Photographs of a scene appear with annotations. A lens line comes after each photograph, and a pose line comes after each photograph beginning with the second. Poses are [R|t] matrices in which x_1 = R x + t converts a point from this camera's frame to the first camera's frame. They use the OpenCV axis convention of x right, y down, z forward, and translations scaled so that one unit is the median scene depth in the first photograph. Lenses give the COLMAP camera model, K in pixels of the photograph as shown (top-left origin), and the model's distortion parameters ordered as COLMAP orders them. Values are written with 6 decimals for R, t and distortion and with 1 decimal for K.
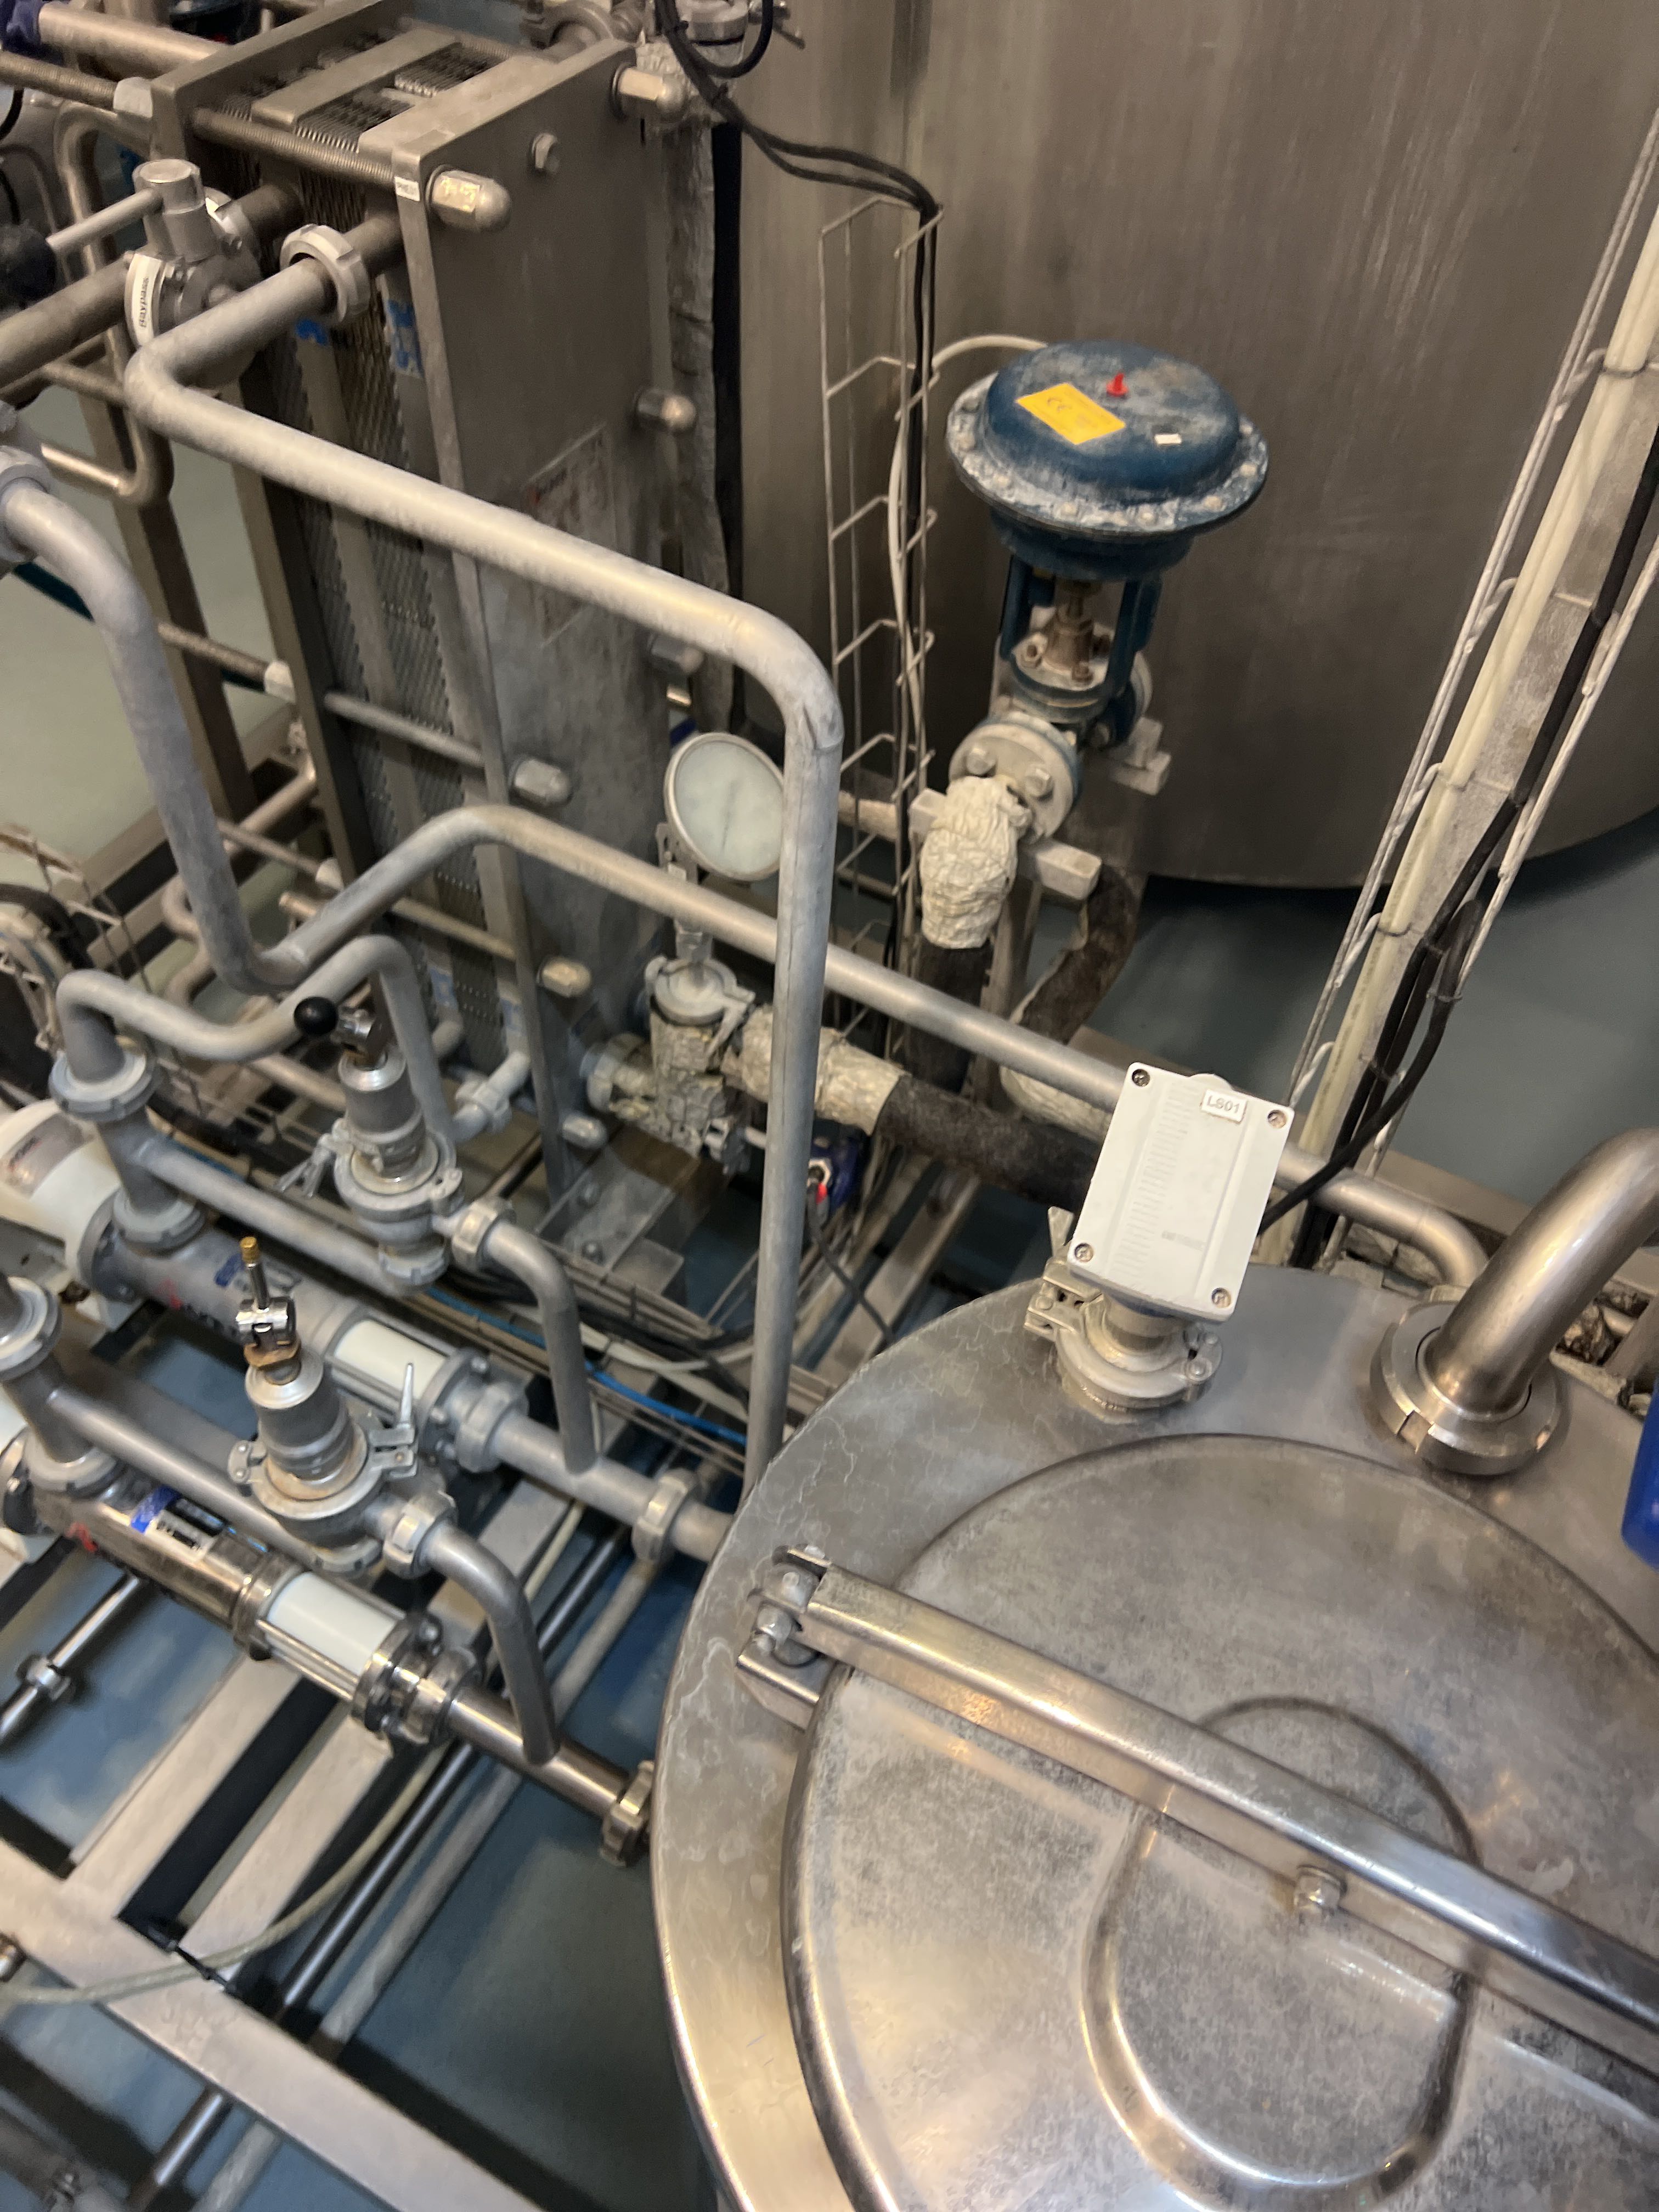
lens RADIAL K [[1678.3, 0, 829.5], [0, 1678.3, 1106.0], [0, 0, 1]] dist [0.031331, -0.001562]
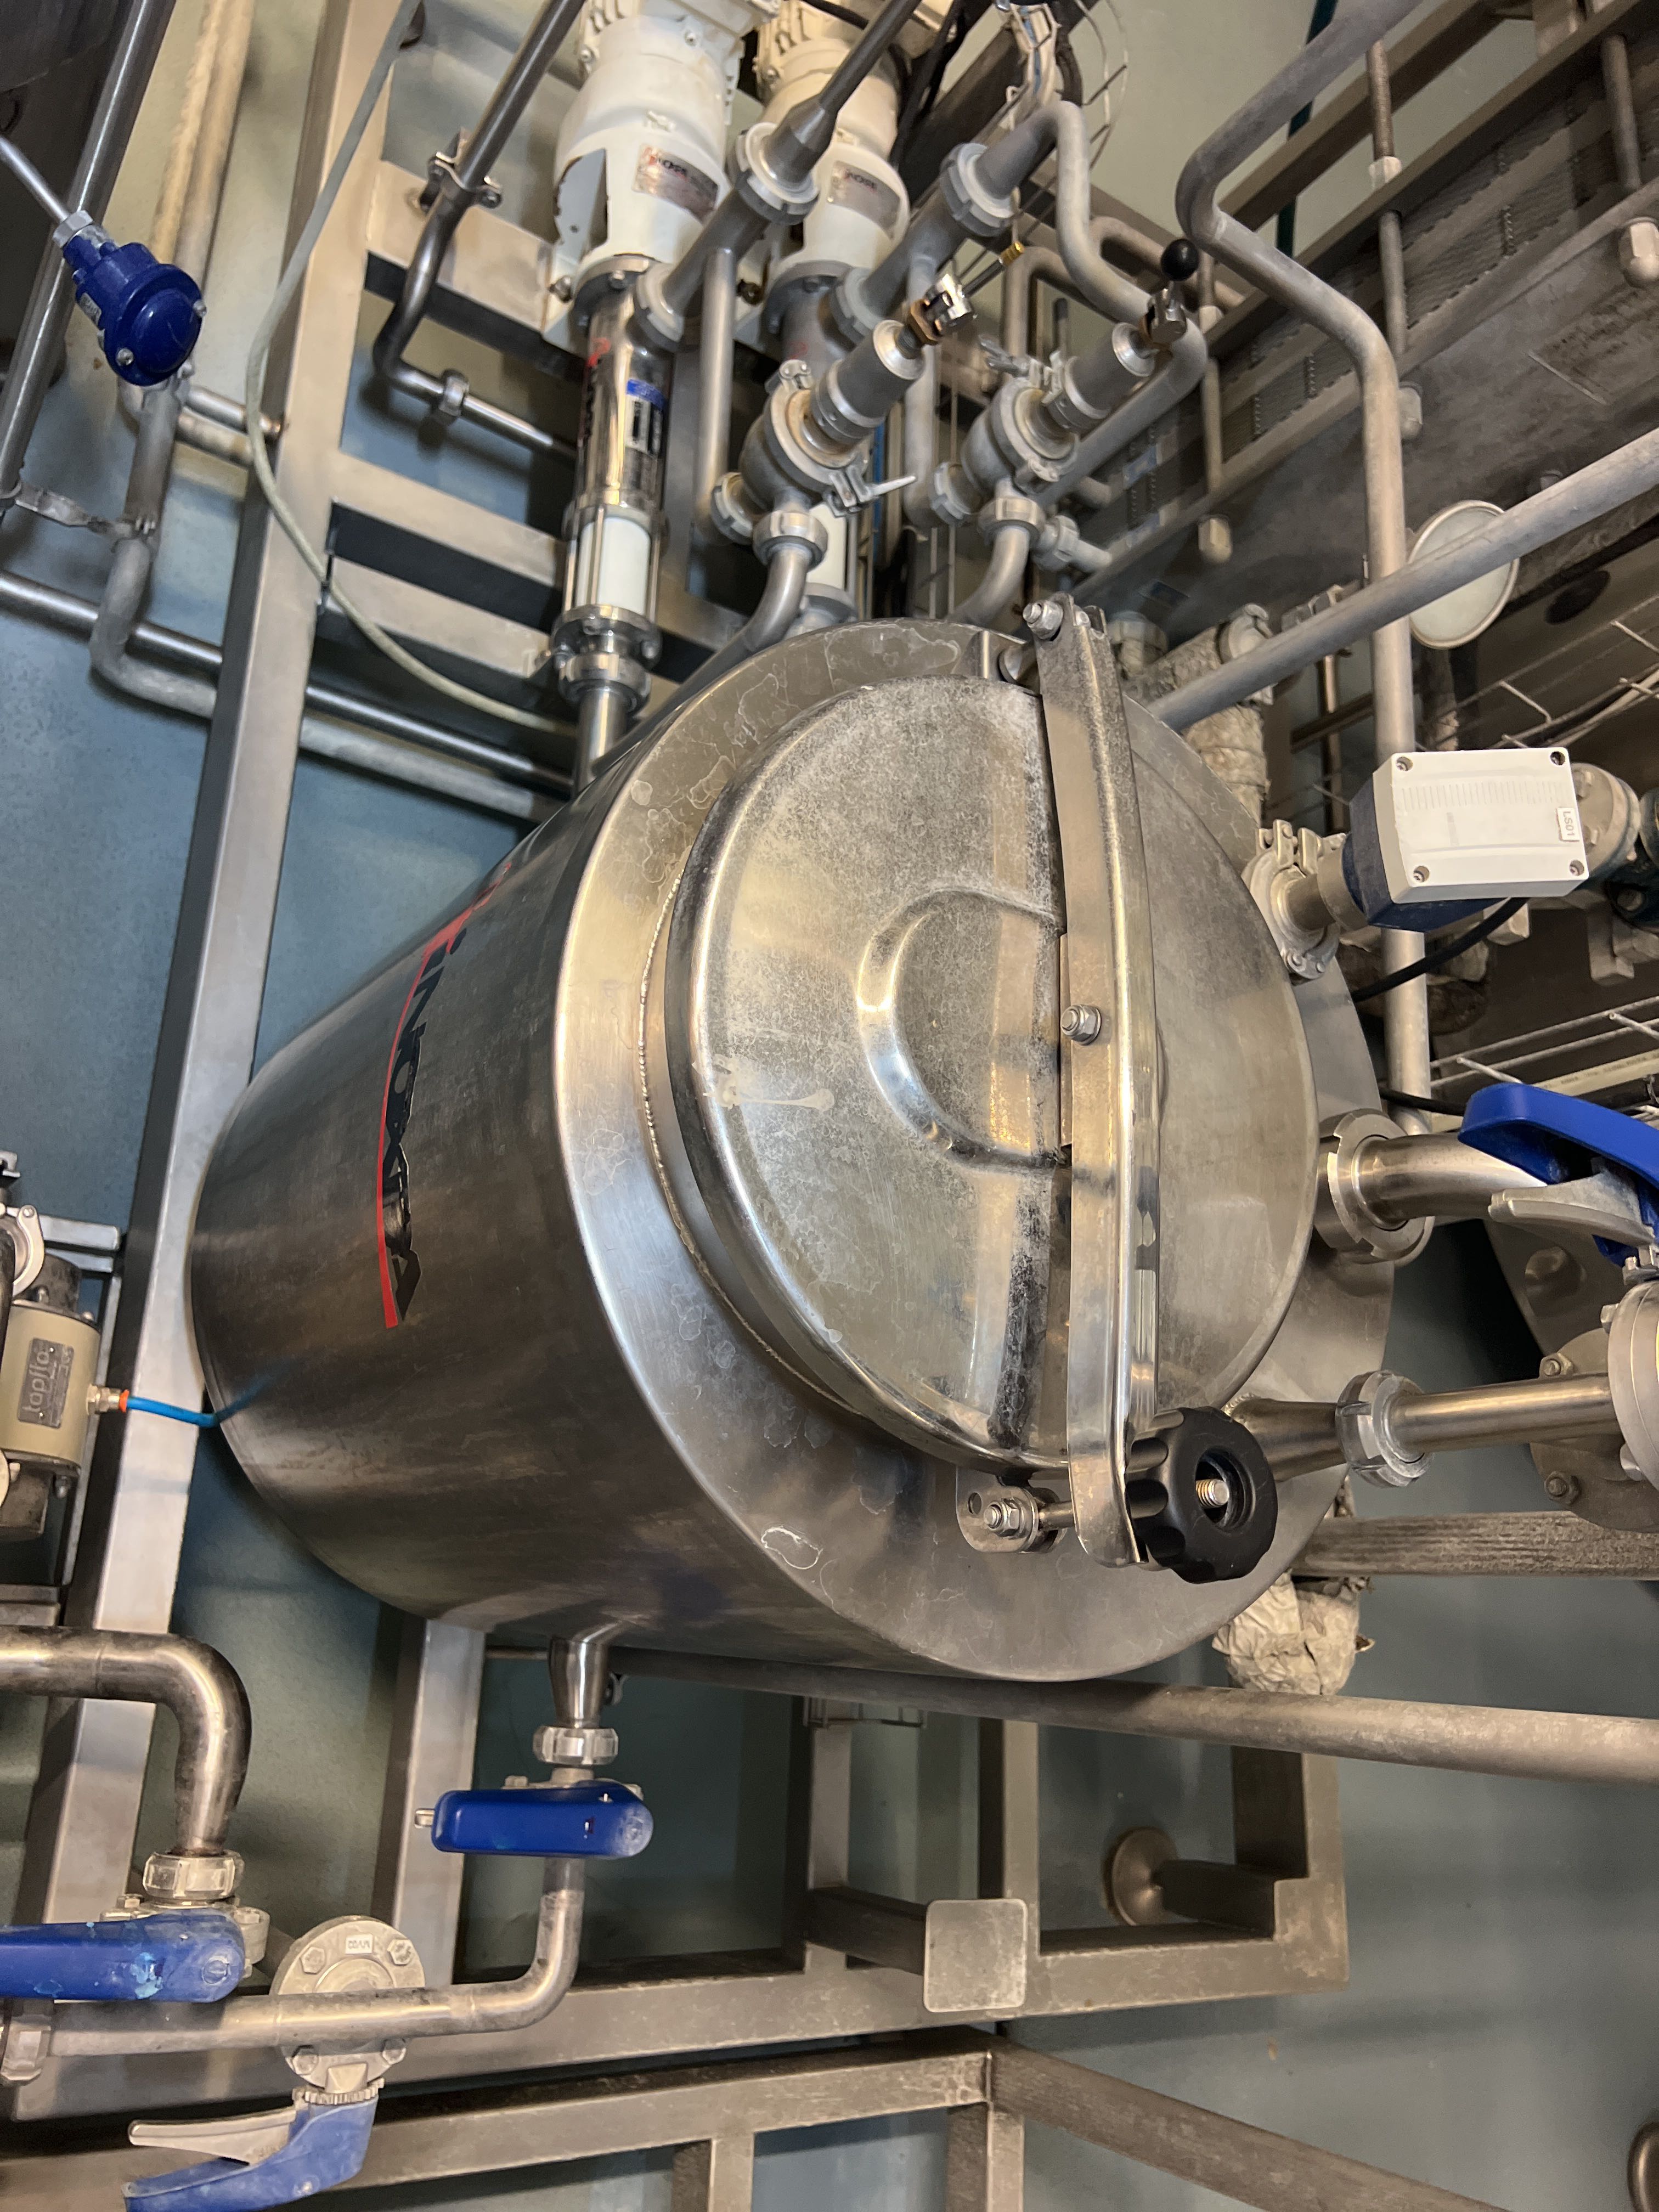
lens RADIAL K [[1682.6, 0, 769.2], [0, 1682.6, 1105.6], [0, 0, 1]] dist [0.002260, -0.001507]
pose [[0.381983, 0.922924, -0.047963, 0.131391], [-0.918073, 0.384904, 0.094824, 0.242761], [0.105976, 0.007812, 0.994338, -0.120003]]
